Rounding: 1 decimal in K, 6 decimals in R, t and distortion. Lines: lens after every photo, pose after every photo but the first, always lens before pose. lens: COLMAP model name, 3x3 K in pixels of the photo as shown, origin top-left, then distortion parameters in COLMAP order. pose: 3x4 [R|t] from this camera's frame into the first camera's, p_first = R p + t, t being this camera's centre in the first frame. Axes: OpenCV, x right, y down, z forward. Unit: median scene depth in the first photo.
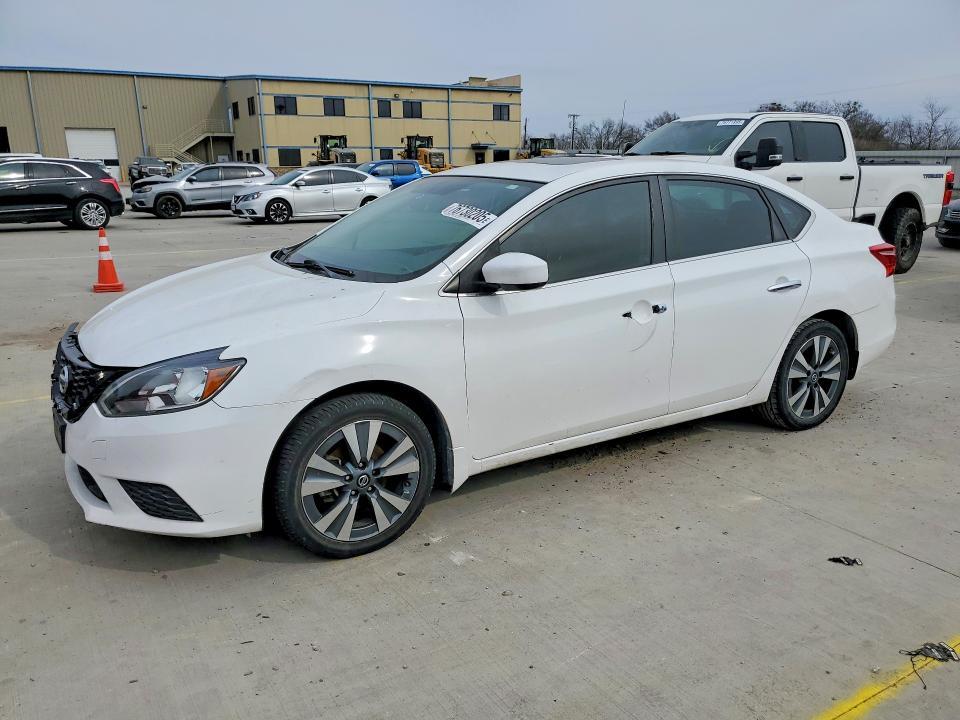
lens RADIAL K [[741.1, 0, 480.0], [0, 741.1, 360.0], [0, 0, 1]] dist [0.045310, -0.046295]
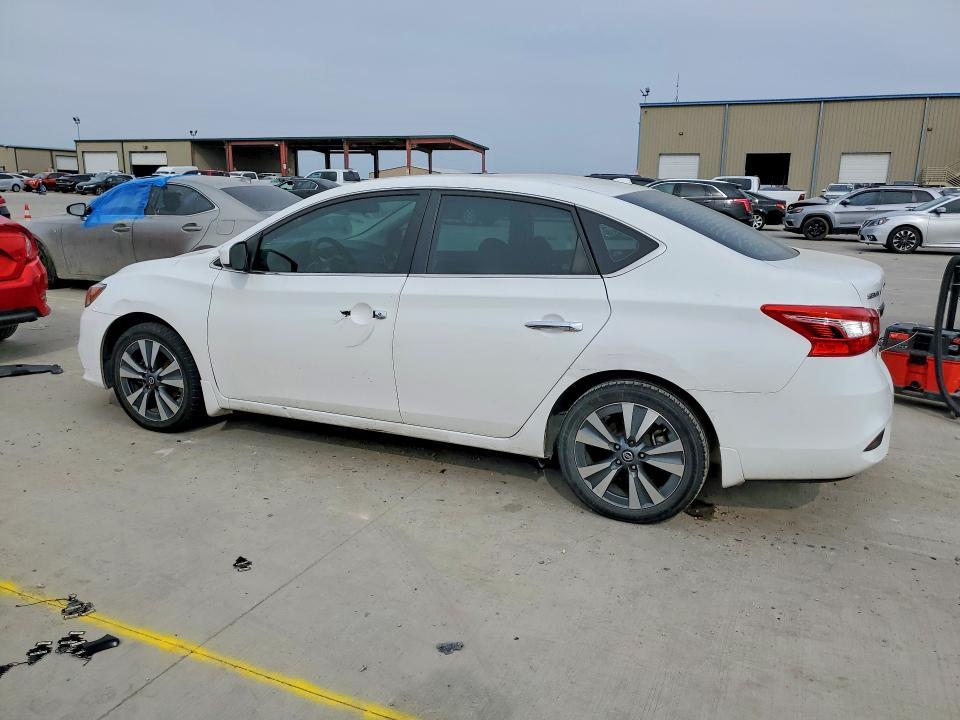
lens RADIAL K [[735.6, 0, 480.0], [0, 735.6, 360.0], [0, 0, 1]] dist [0.008392, 0.001455]
pose [[0.586277, 0.205415, -0.783635, 0.942125], [-0.226246, 0.970346, 0.085092, -0.105102], [0.777876, 0.127407, 0.615367, 0.404056]]
